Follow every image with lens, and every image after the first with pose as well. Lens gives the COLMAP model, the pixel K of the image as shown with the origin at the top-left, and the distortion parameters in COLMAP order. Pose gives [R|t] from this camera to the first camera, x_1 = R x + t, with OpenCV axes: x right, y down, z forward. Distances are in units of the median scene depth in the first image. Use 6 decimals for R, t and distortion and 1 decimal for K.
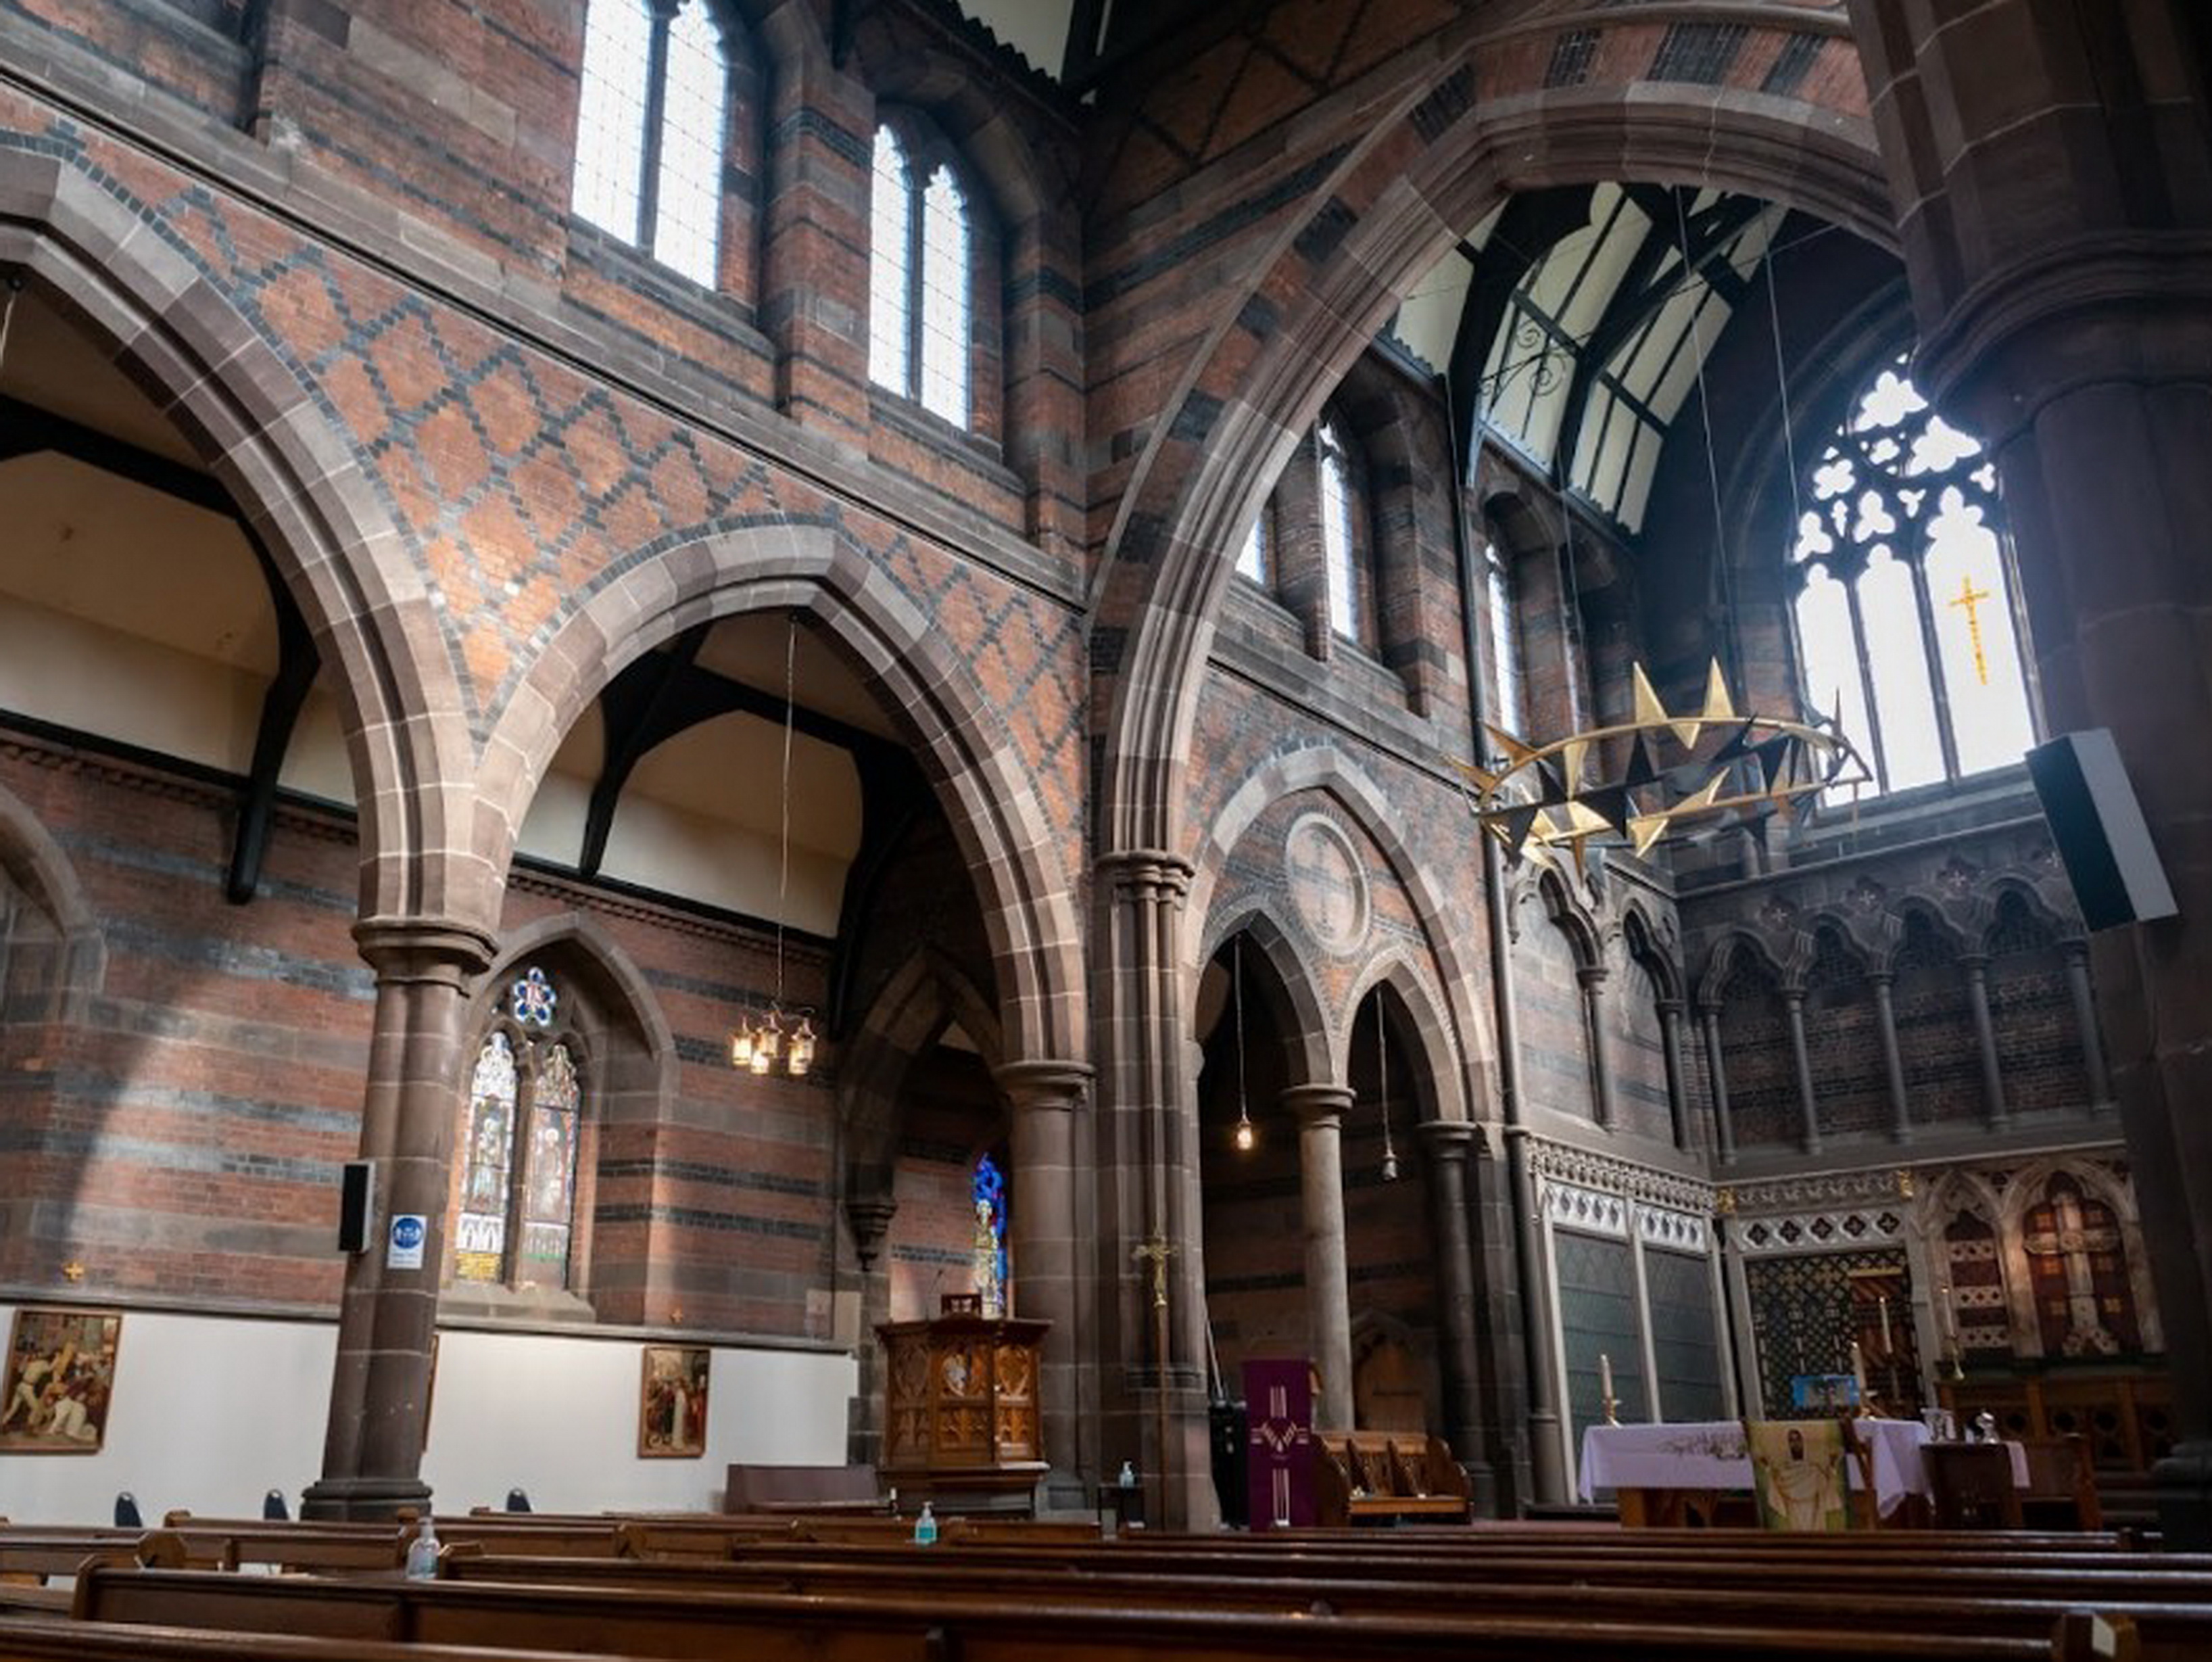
lens RADIAL K [[1861.4, 0, 1101.4], [0, 1861.4, 835.6], [0, 0, 1]] dist [-0.007334, -0.001026]
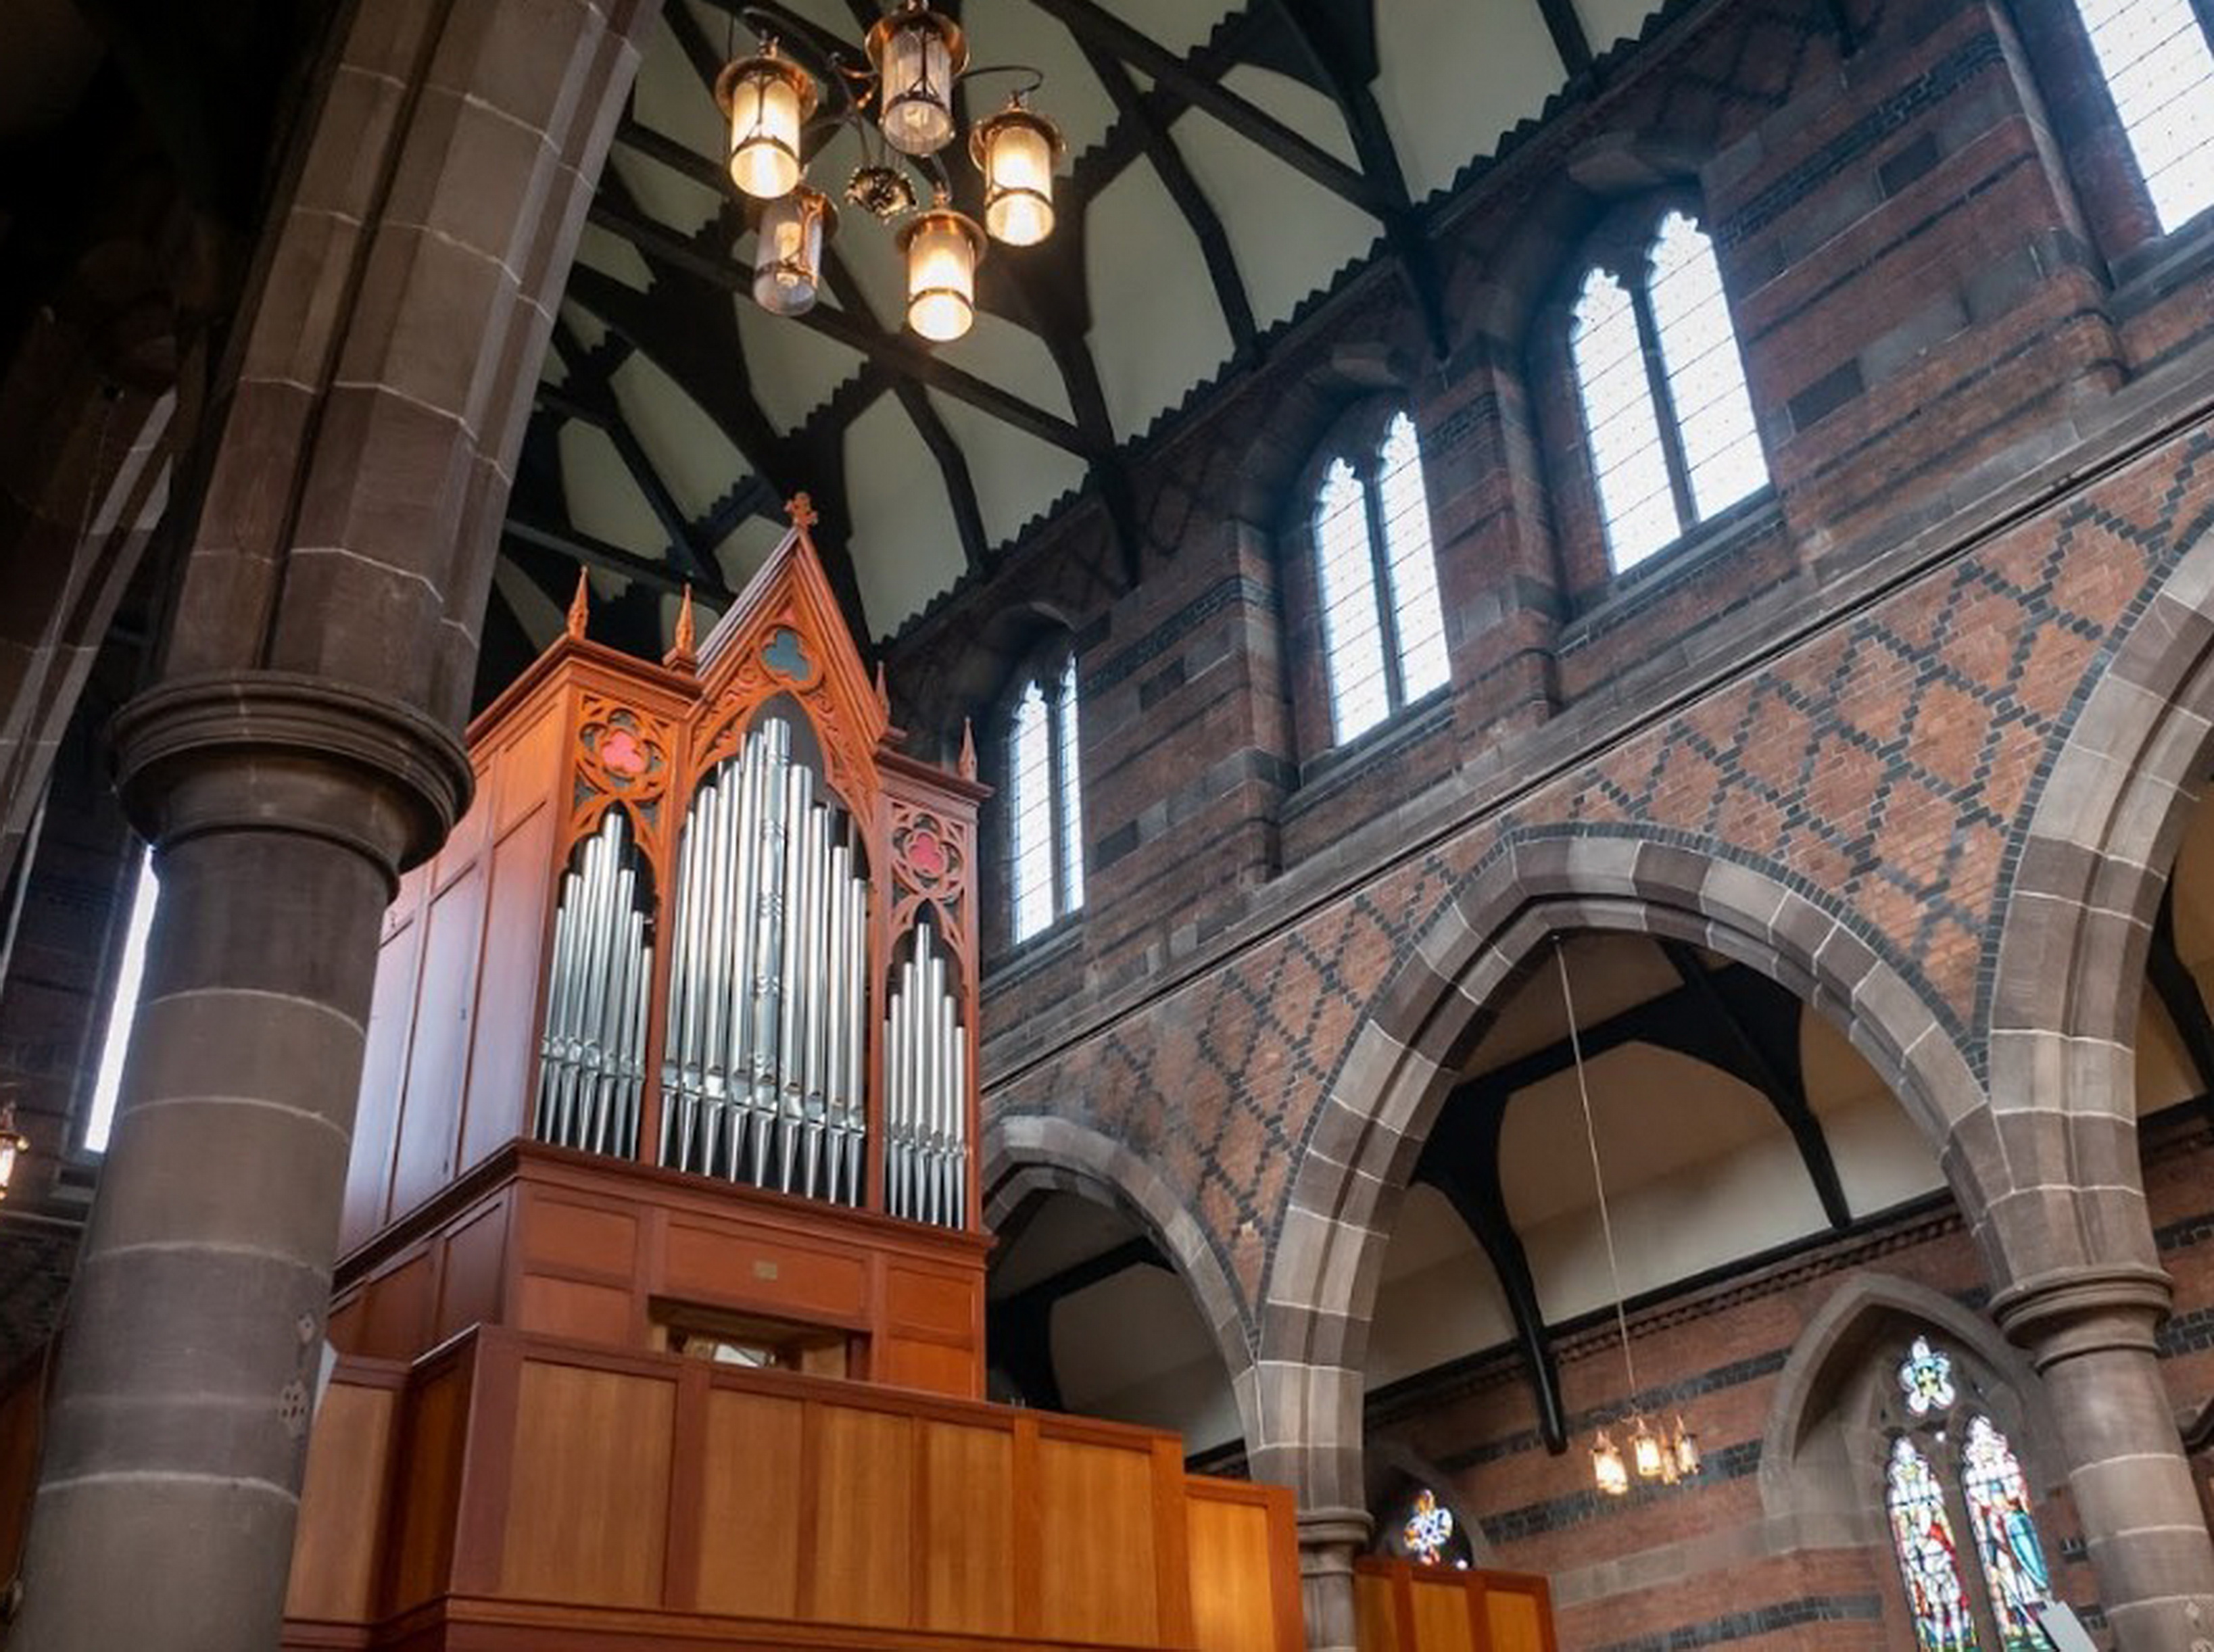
lens RADIAL K [[2227.7, 0, 1105.2], [0, 2227.7, 824.7], [0, 0, 1]] dist [0.009792, 0.000000]
pose [[-0.138005, -0.500480, -0.854678, 0.763998], [0.364452, 0.776727, -0.513682, 0.291811], [0.920940, -0.382379, 0.075209, 0.729068]]
